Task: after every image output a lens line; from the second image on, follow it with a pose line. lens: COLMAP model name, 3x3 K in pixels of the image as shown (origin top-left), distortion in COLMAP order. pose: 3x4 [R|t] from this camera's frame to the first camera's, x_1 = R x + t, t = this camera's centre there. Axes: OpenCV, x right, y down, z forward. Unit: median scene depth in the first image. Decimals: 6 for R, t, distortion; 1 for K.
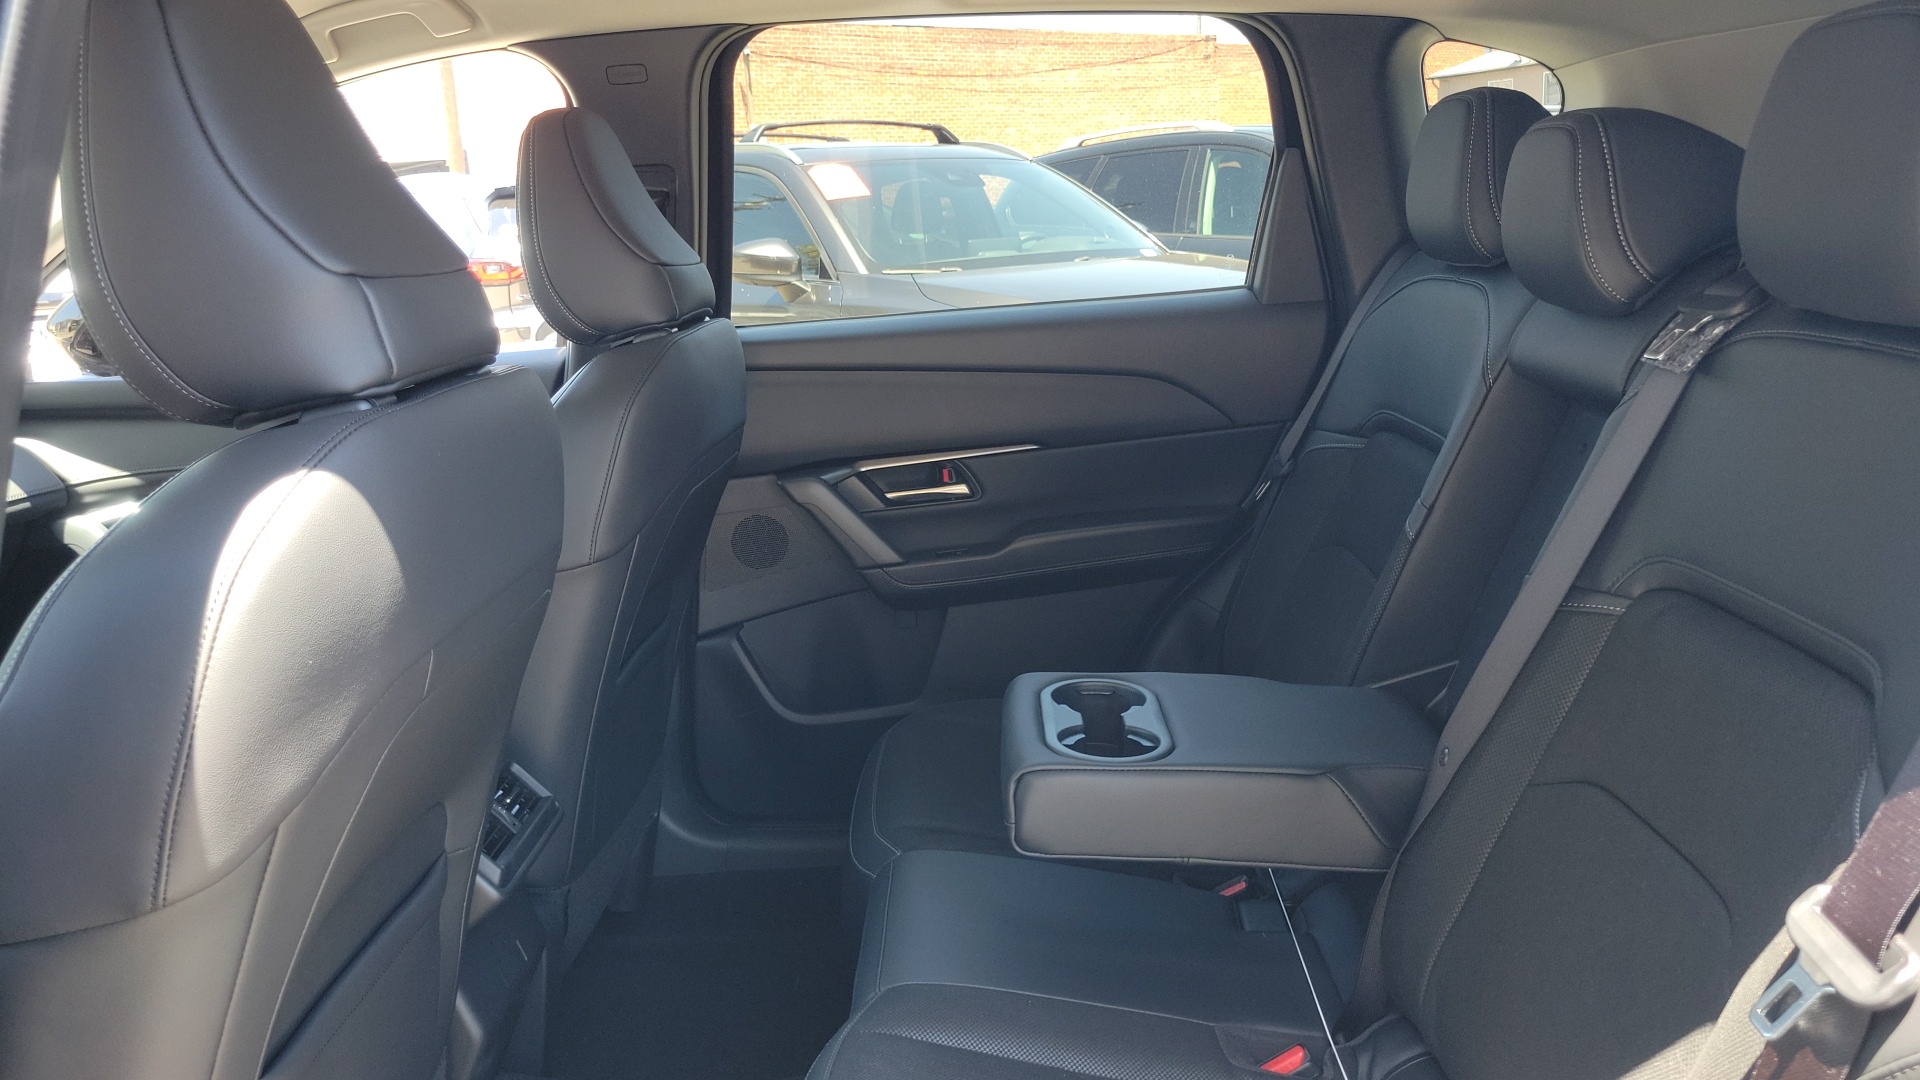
lens RADIAL K [[1490.9, 0, 963.5], [0, 1490.9, 548.3], [0, 0, 1]] dist [0.035920, -0.033028]
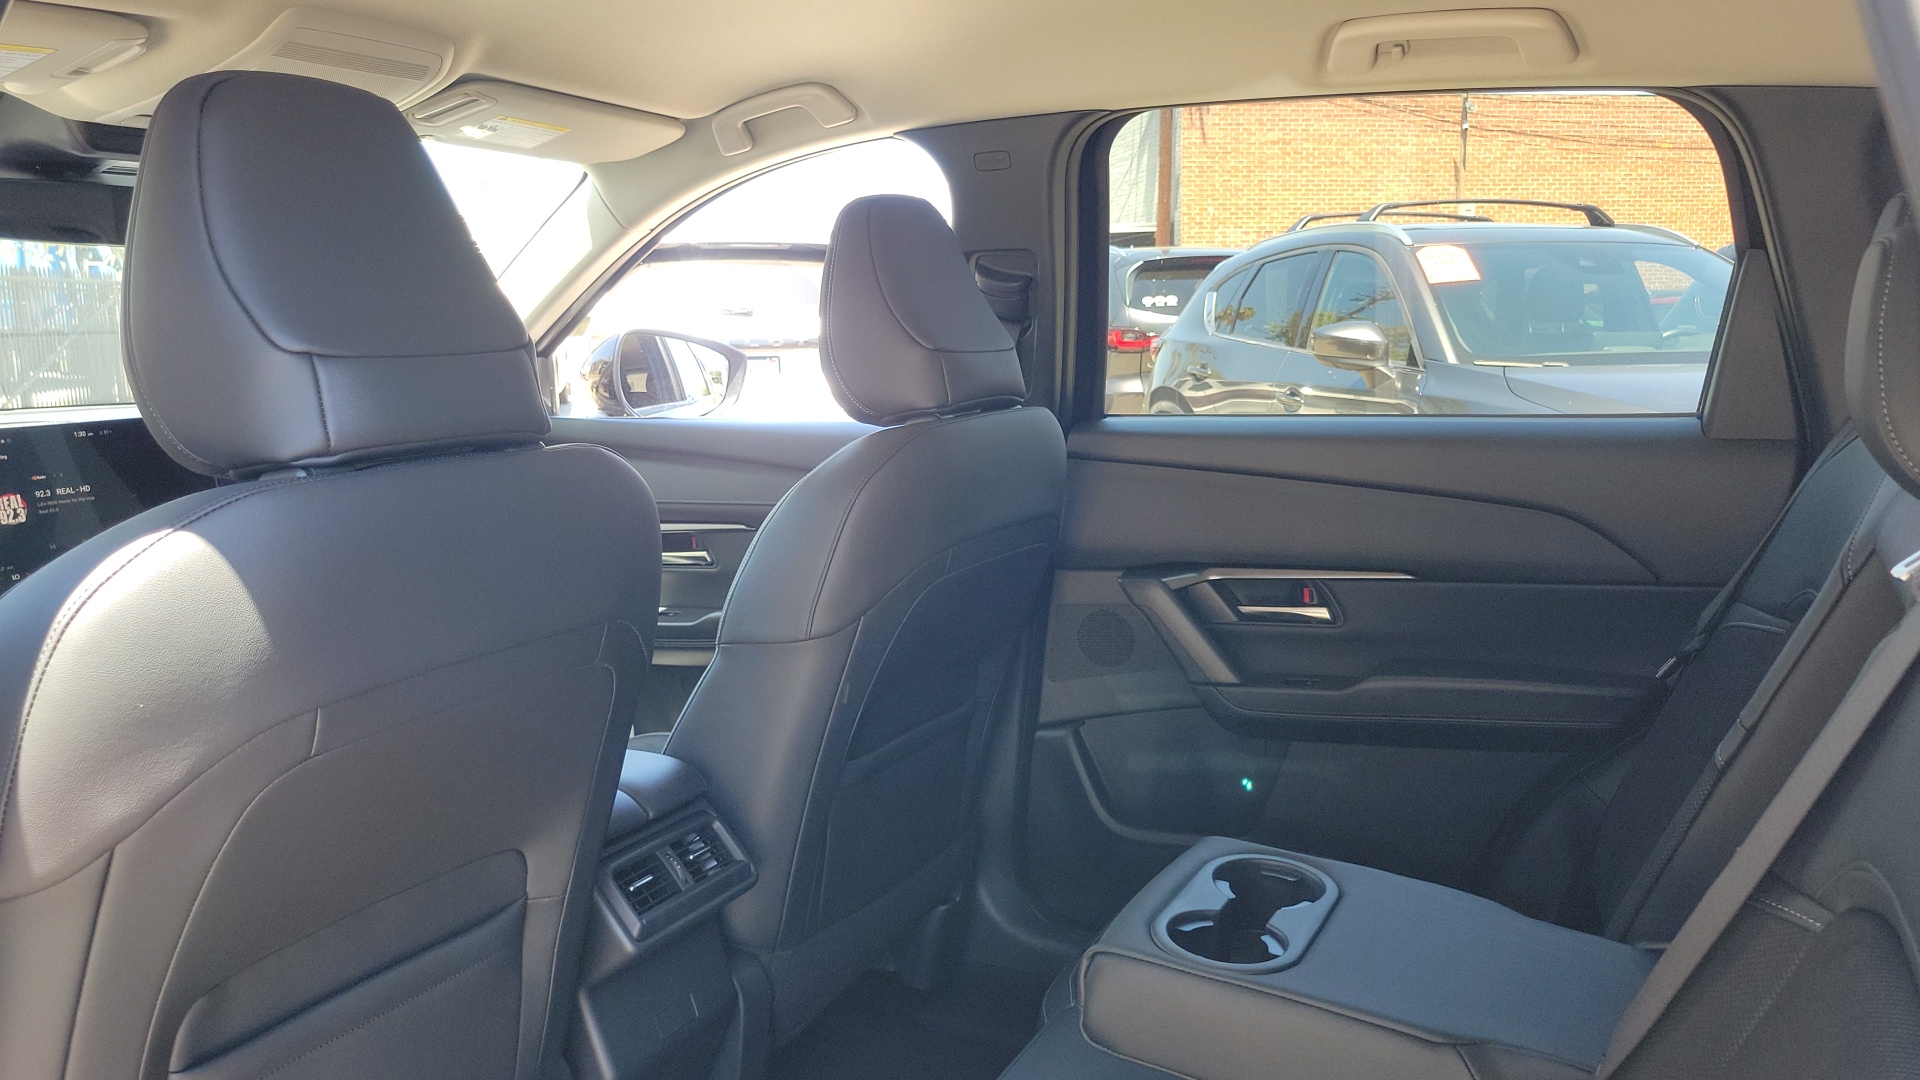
lens RADIAL K [[1490.9, 0, 960.3], [0, 1490.9, 528.5], [0, 0, 1]] dist [0.035920, -0.033028]
pose [[0.888686, 0.111852, -0.444665, 0.202755], [-0.137542, 0.990159, -0.025817, -0.037630], [0.437401, 0.084103, 0.895325, 0.098607]]
